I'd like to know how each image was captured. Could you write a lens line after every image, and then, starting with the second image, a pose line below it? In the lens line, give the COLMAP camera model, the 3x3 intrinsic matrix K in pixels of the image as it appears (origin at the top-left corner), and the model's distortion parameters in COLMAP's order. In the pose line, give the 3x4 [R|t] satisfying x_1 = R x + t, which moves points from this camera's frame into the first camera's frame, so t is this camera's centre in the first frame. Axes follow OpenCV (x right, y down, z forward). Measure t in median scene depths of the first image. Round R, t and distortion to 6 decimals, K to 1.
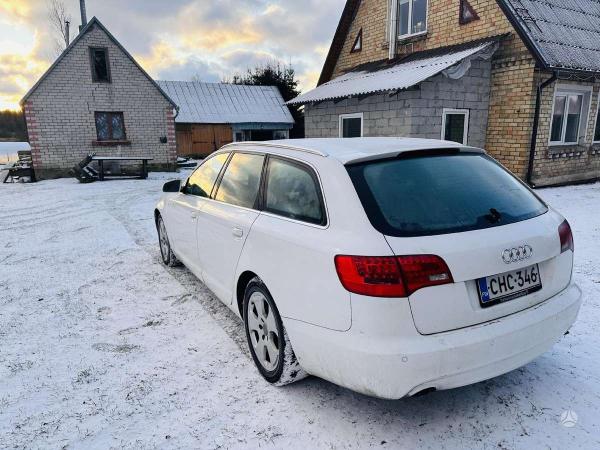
lens RADIAL K [[399.4, 0, 300.0], [0, 399.4, 225.0], [0, 0, 1]] dist [0.075036, -0.060047]
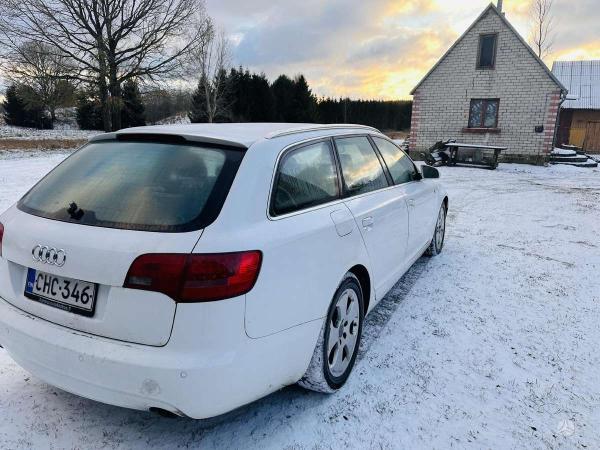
lens RADIAL K [[399.4, 0, 300.0], [0, 399.4, 225.0], [0, 0, 1]] dist [0.075036, -0.060047]
pose [[0.574393, 0.233468, -0.784579, 0.122635], [-0.210985, 0.968306, 0.133677, -0.018147], [0.790922, 0.088752, 0.605447, 0.072038]]
